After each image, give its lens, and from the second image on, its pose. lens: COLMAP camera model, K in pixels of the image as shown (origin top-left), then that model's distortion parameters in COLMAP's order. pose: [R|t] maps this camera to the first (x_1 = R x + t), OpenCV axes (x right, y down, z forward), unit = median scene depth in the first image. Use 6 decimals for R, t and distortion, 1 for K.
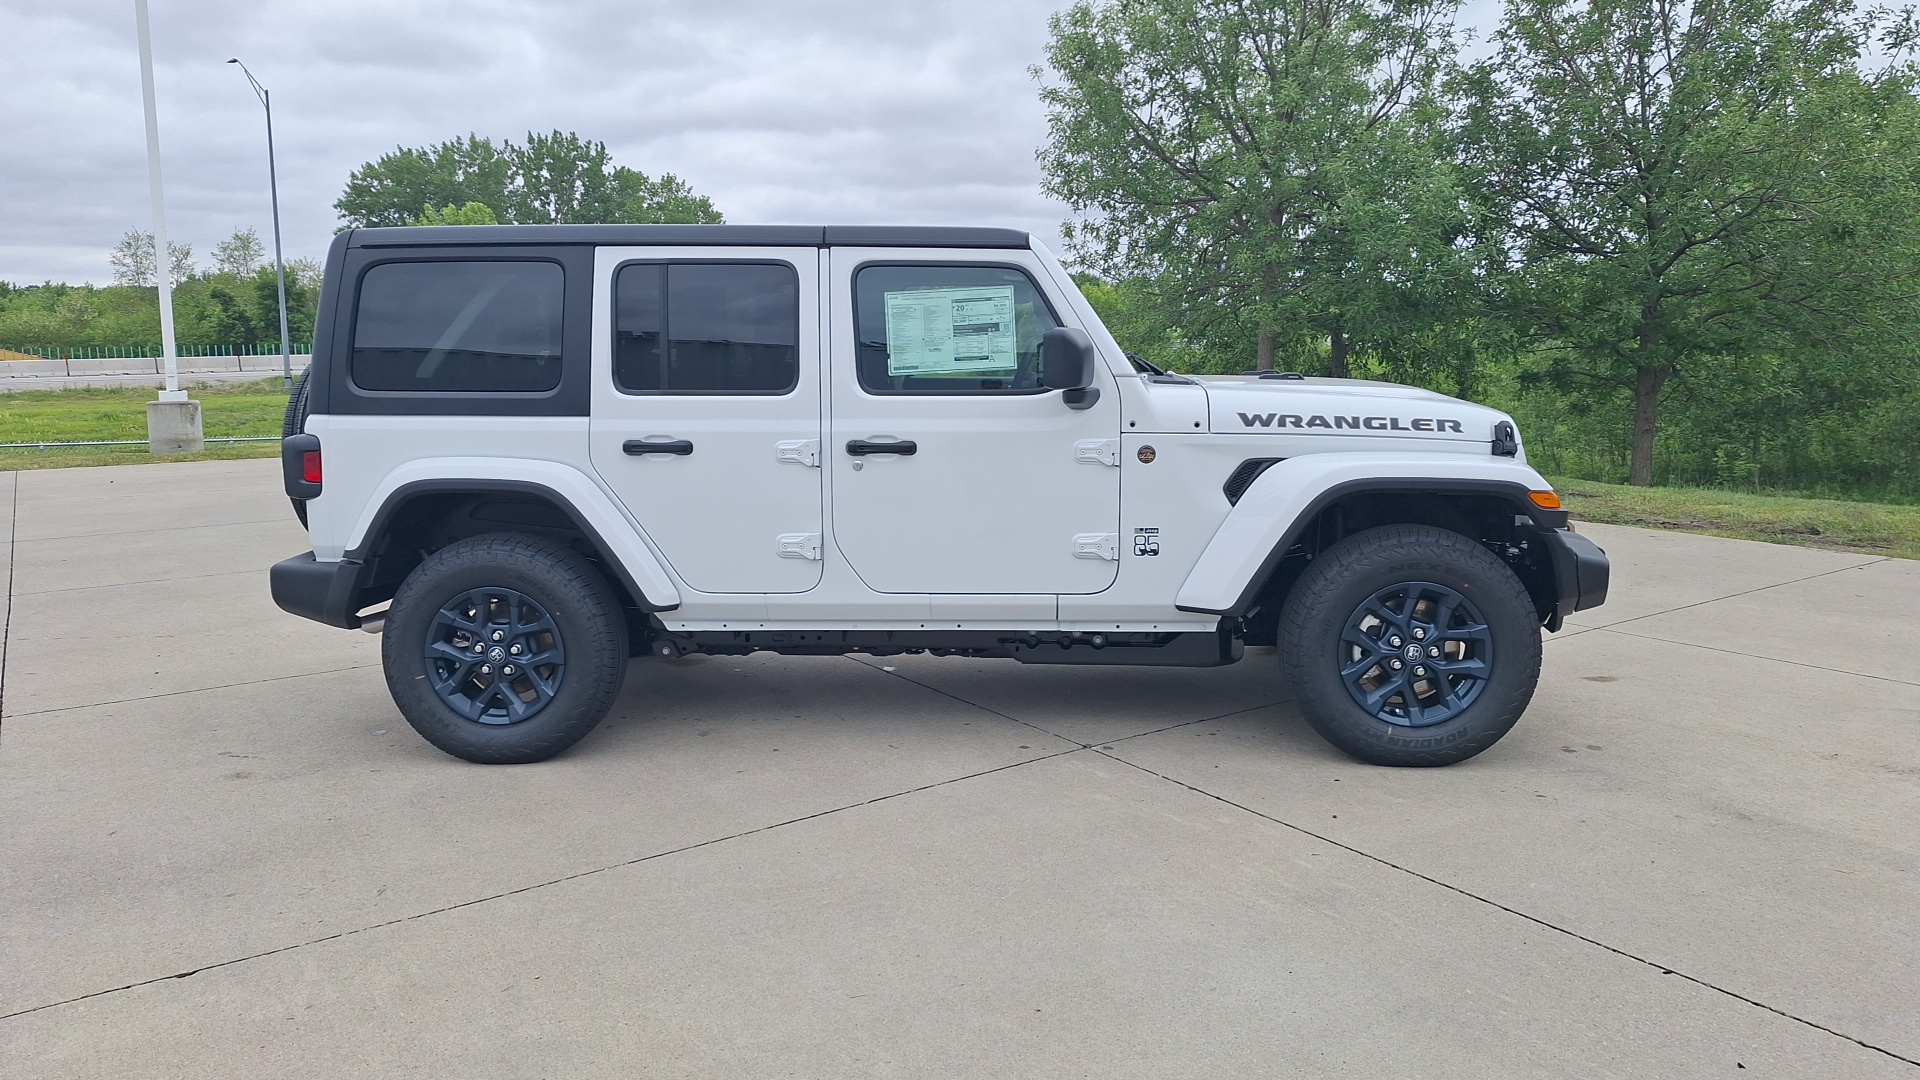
lens RADIAL K [[1349.7, 0, 961.6], [0, 1349.7, 513.1], [0, 0, 1]] dist [0.109800, -0.138880]
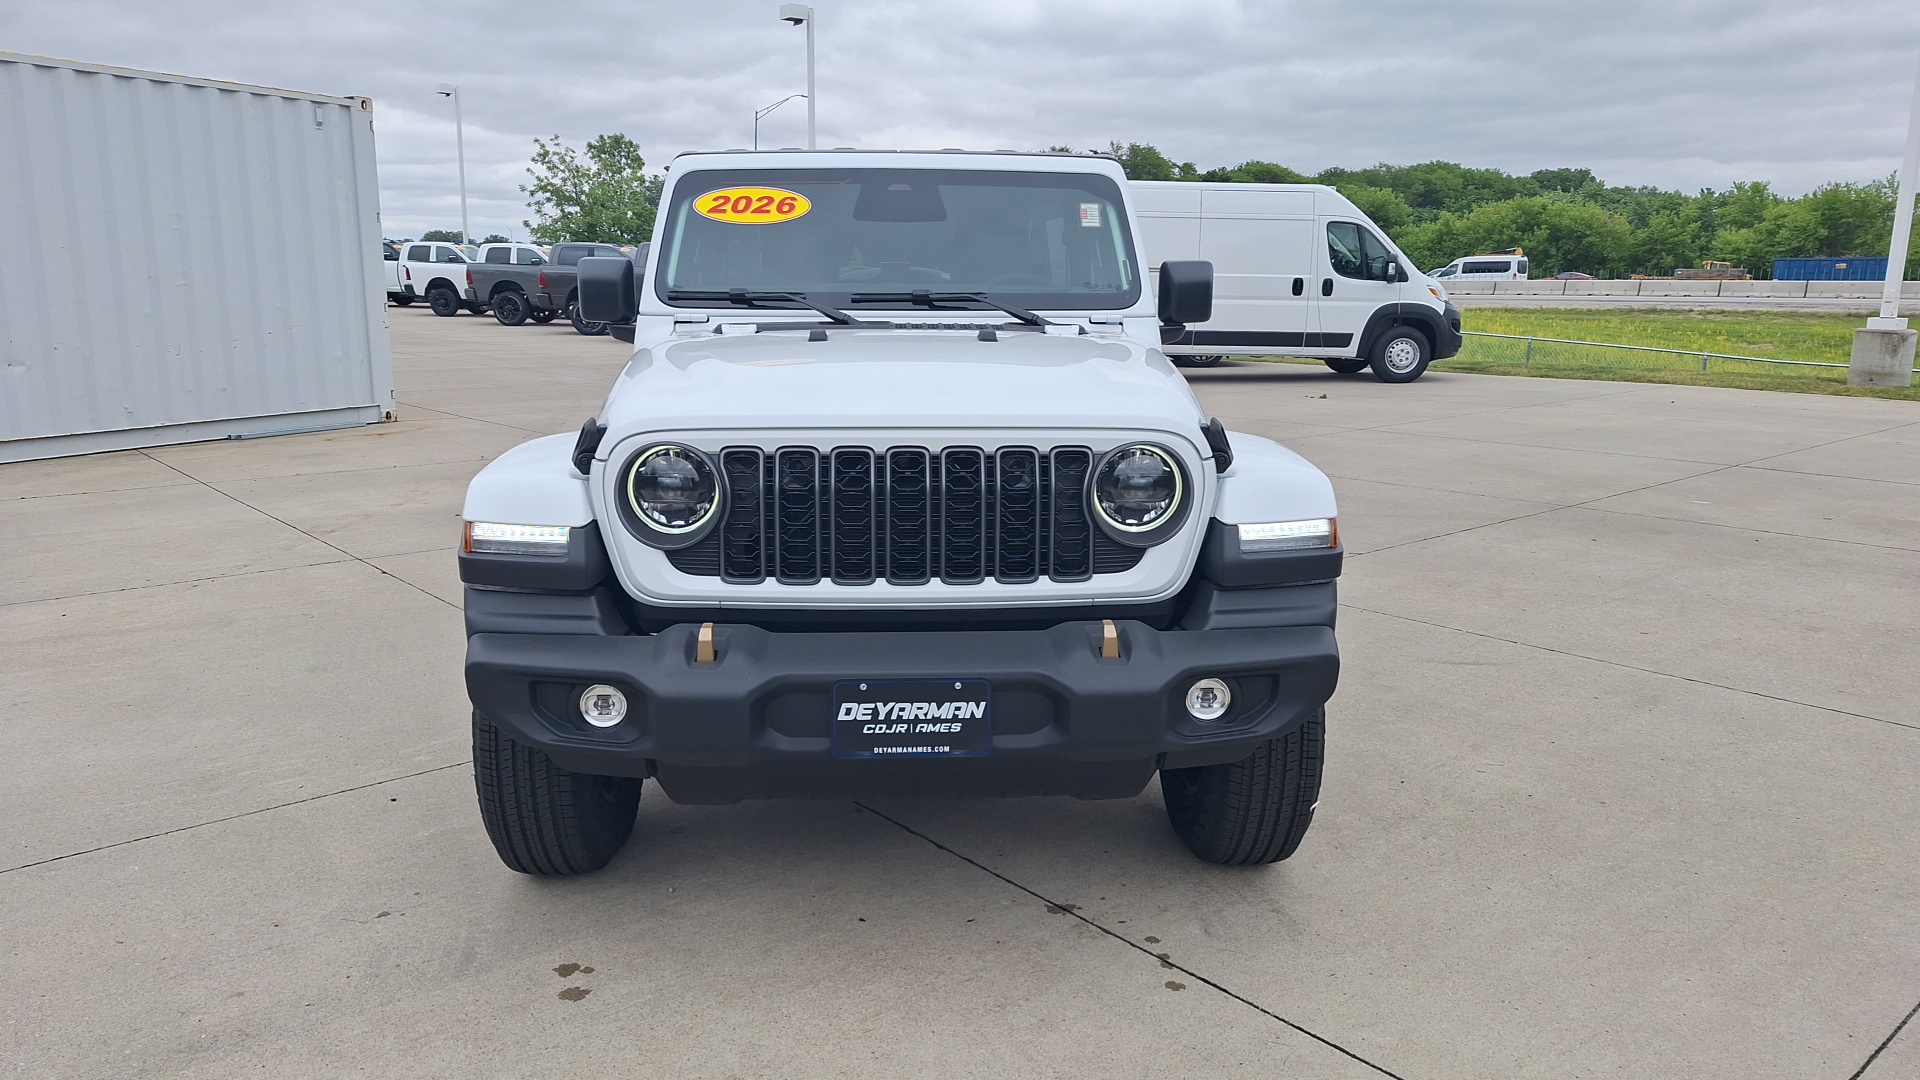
lens RADIAL K [[1375.3, 0, 960.0], [0, 1375.3, 540.0], [0, 0, 1]] dist [0.109021, -0.145159]
pose [[0.075972, 0.205938, -0.975612, 0.304663], [-0.131264, 0.971990, 0.194952, -0.046530], [0.988432, 0.113251, 0.100876, 0.325077]]
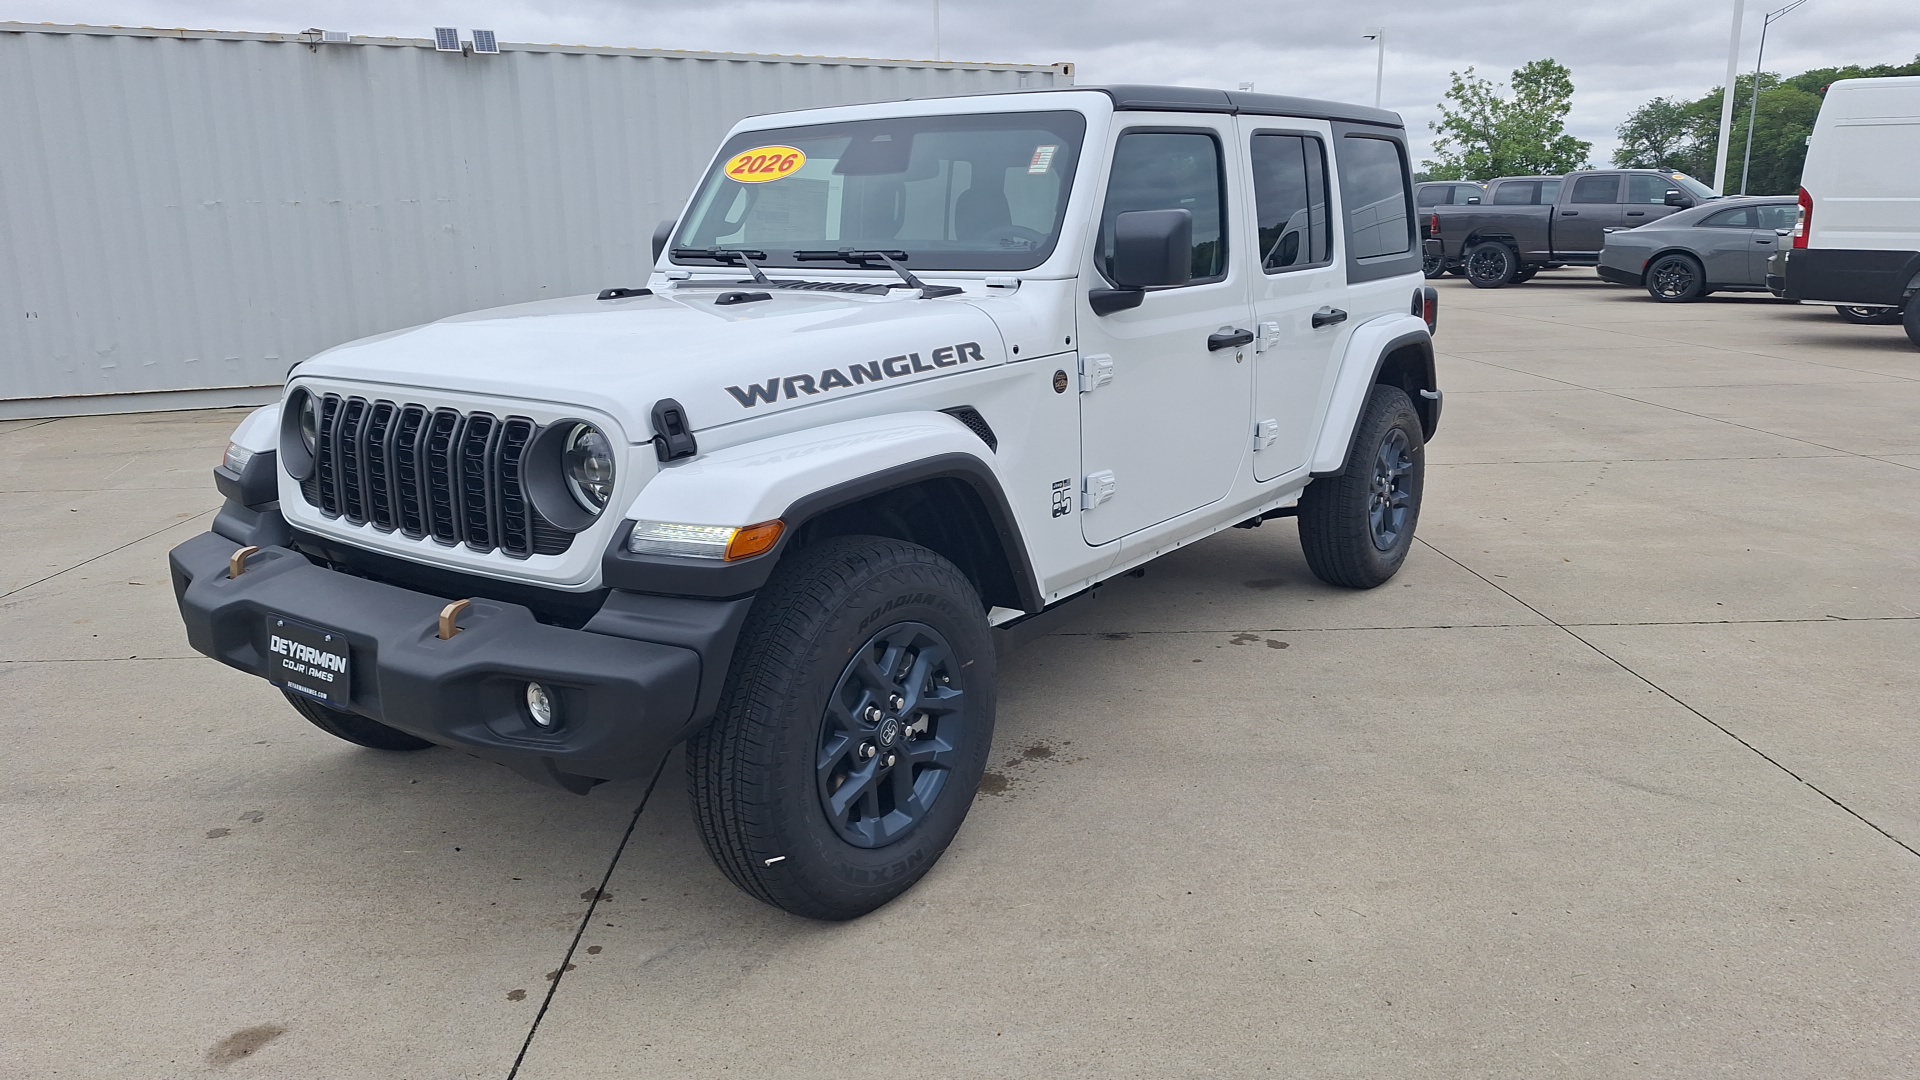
lens RADIAL K [[1372.6, 0, 952.2], [0, 1372.6, 525.6], [0, 0, 1]] dist [0.106102, -0.151020]
pose [[-0.582677, 0.201474, -0.787335, 0.235374], [-0.078013, 0.950444, 0.300947, -0.069000], [0.808951, 0.236777, -0.538084, 0.497213]]
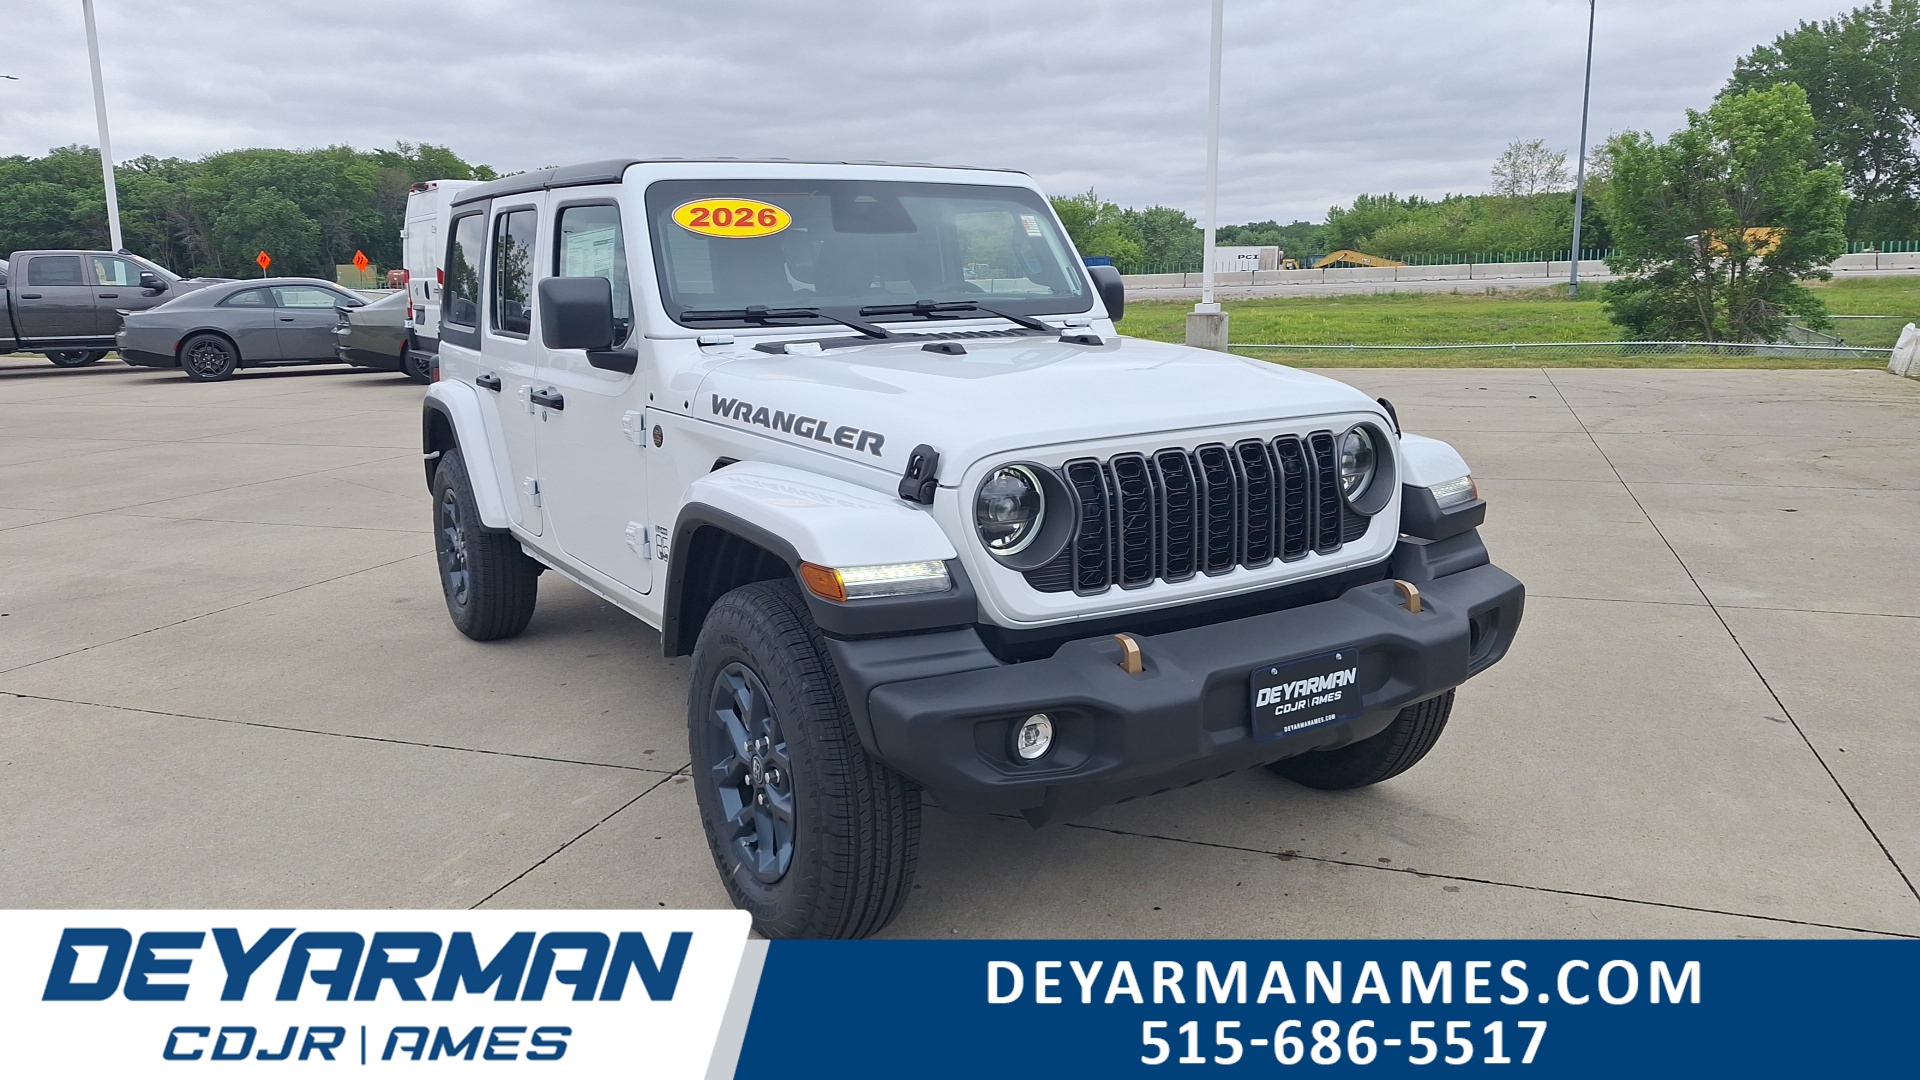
lens RADIAL K [[1349.7, 0, 961.6], [0, 1349.7, 513.1], [0, 0, 1]] dist [0.109800, -0.138880]
pose [[0.553896, 0.150512, -0.818868, 0.261754], [-0.092163, 0.988564, 0.119362, -0.032239], [0.827469, 0.009355, 0.561433, 0.202026]]
